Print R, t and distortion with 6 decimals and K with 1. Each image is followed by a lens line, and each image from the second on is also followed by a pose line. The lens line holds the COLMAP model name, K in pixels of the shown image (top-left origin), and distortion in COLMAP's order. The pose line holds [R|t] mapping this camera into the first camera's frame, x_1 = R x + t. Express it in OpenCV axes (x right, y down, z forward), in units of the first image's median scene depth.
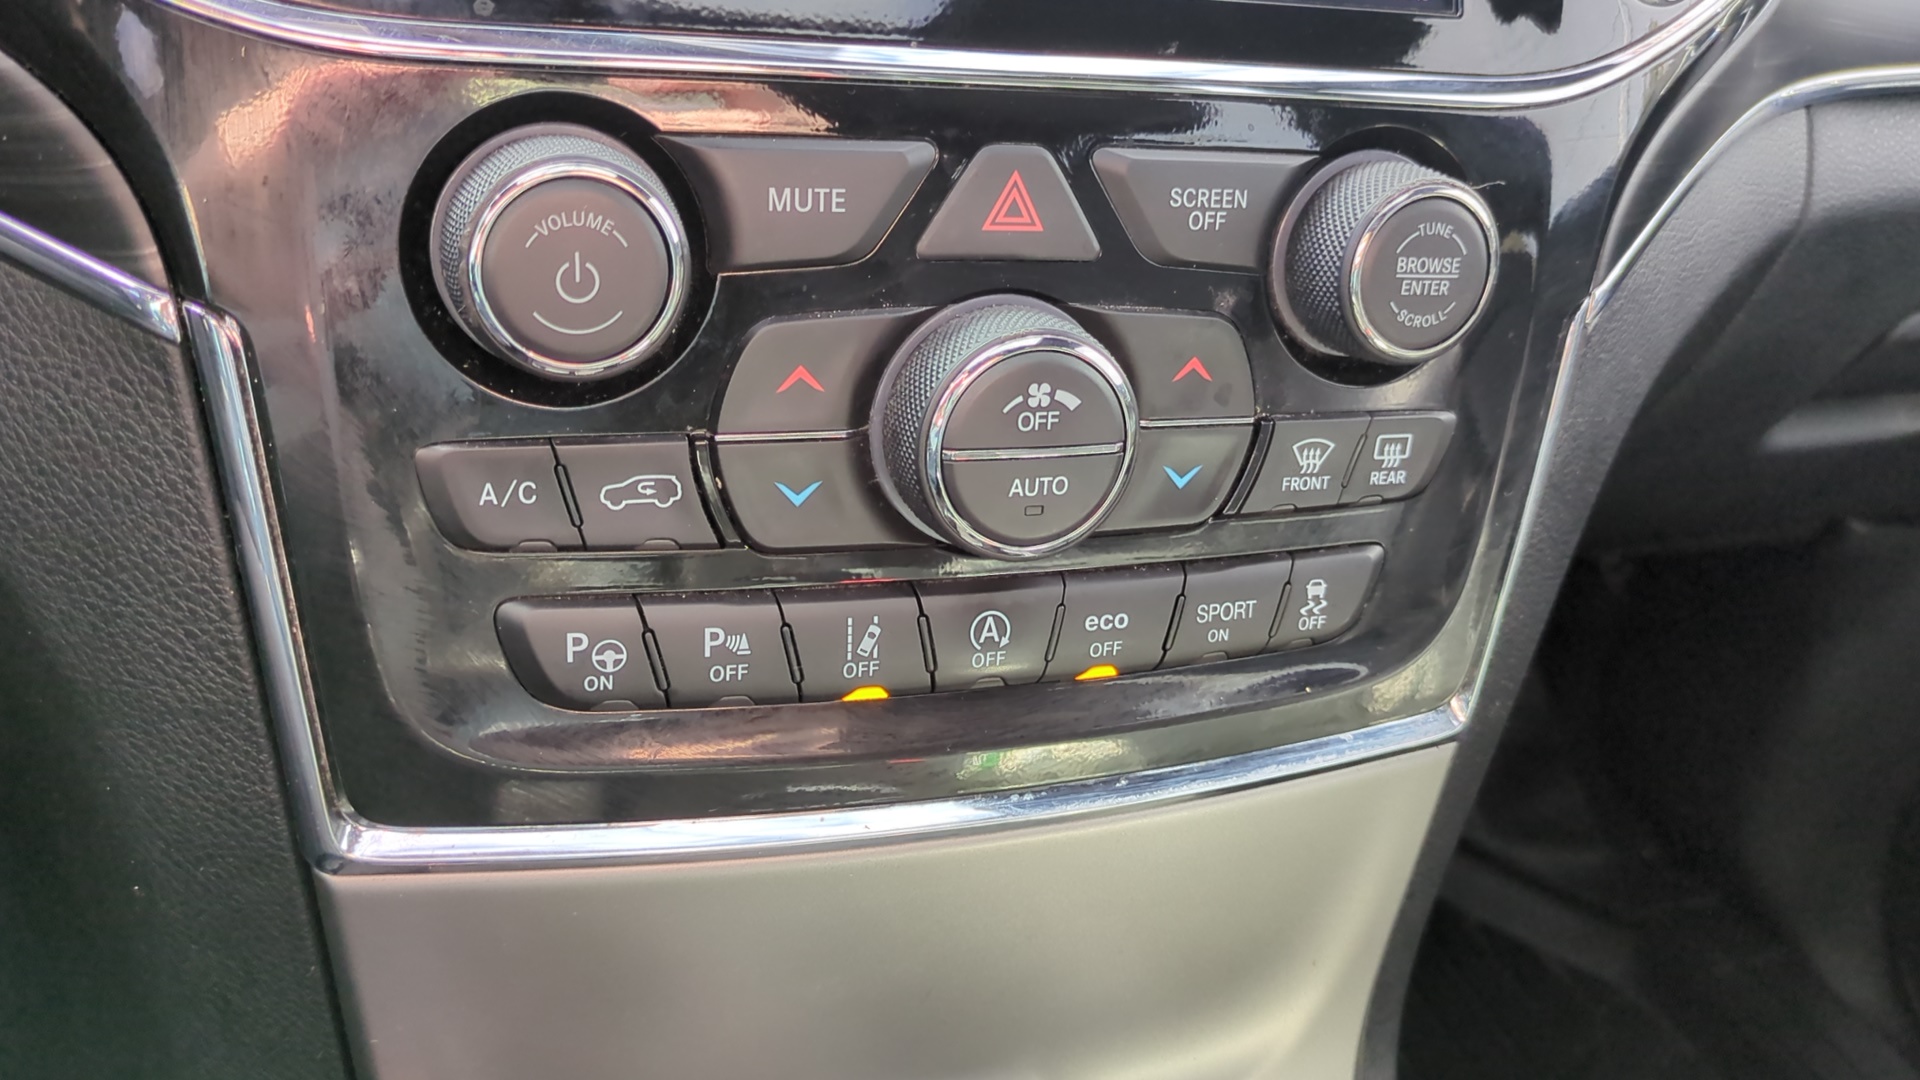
lens RADIAL K [[1679.0, 0, 978.5], [0, 1679.0, 471.9], [0, 0, 1]] dist [0.021229, -0.003855]
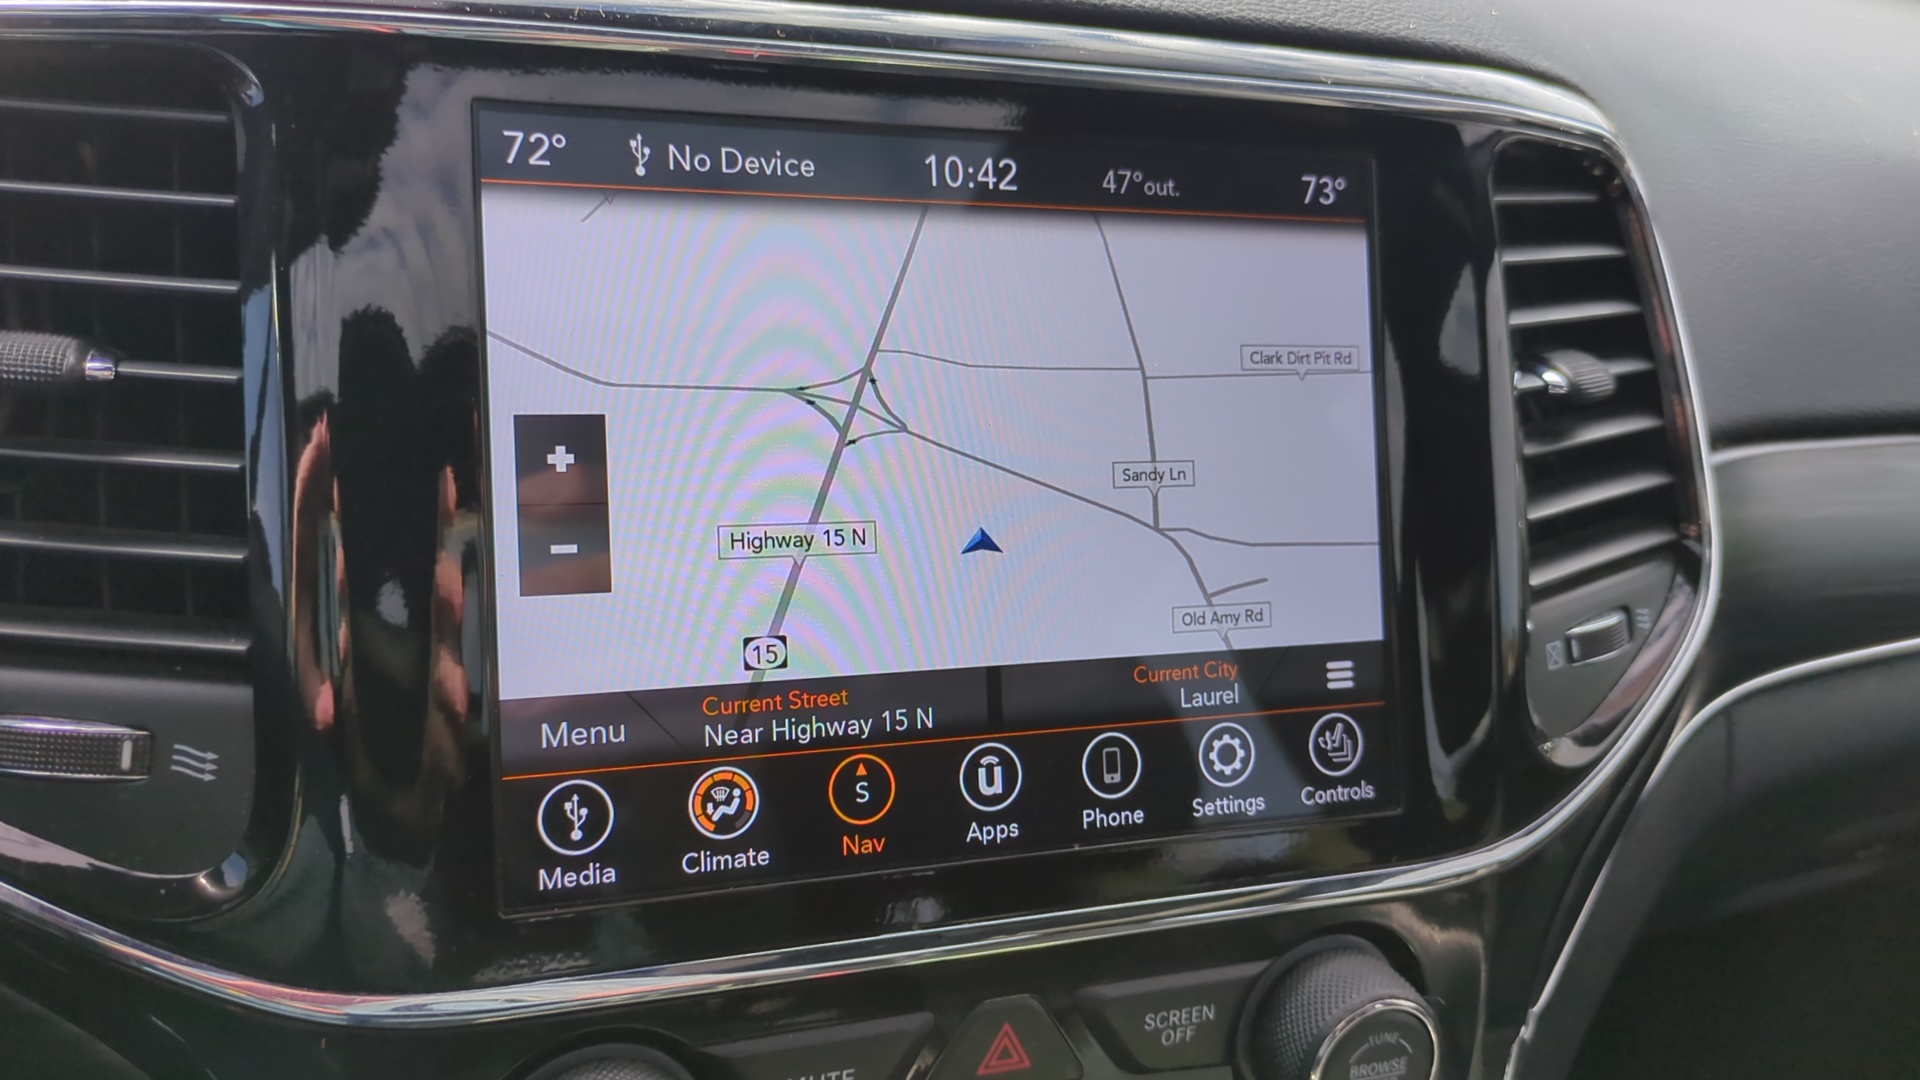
lens RADIAL K [[1679.0, 0, 966.1], [0, 1679.0, 538.8], [0, 0, 1]] dist [0.021229, -0.003855]
pose [[0.999858, -0.010322, 0.013328, -0.014845], [0.010768, 0.999369, -0.033839, -0.434403], [-0.012970, 0.033978, 0.999338, -0.115482]]
